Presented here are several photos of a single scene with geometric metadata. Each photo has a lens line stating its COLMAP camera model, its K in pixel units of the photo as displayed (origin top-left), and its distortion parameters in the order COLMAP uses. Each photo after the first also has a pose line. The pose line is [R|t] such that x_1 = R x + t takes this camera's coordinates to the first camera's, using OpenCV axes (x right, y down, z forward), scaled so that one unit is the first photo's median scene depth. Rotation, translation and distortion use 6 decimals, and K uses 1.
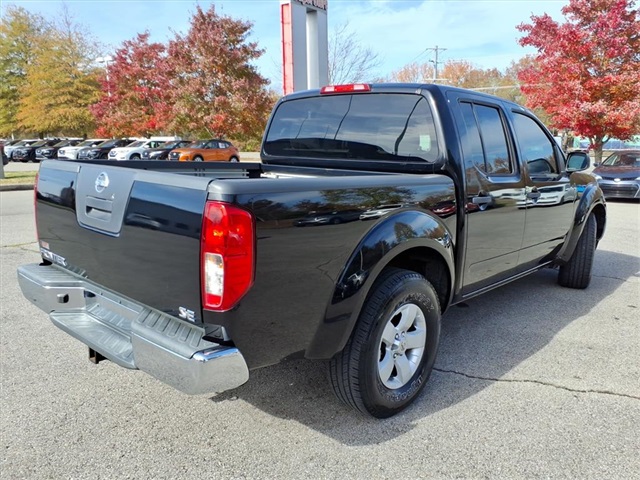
lens RADIAL K [[522.7, 0, 322.8], [0, 522.7, 239.5], [0, 0, 1]] dist [0.026295, -0.029155]
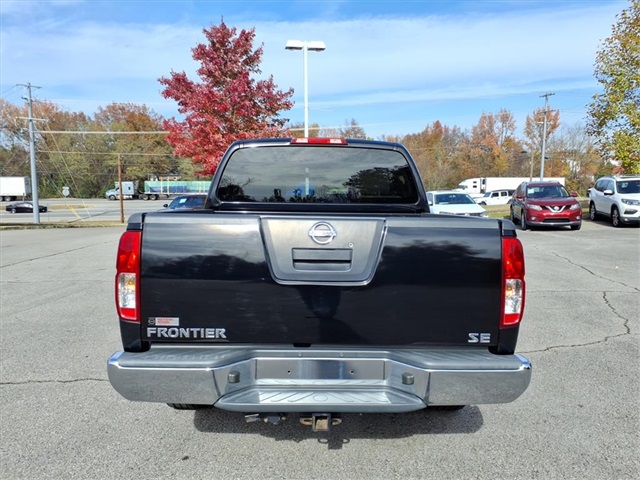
lens RADIAL K [[522.7, 0, 322.3], [0, 522.7, 240.8], [0, 0, 1]] dist [0.026295, -0.029155]
pose [[0.713881, -0.076170, 0.696112, -0.306298], [0.131793, 0.990917, -0.026730, -0.019926], [-0.687753, 0.110825, 0.717435, 0.092697]]
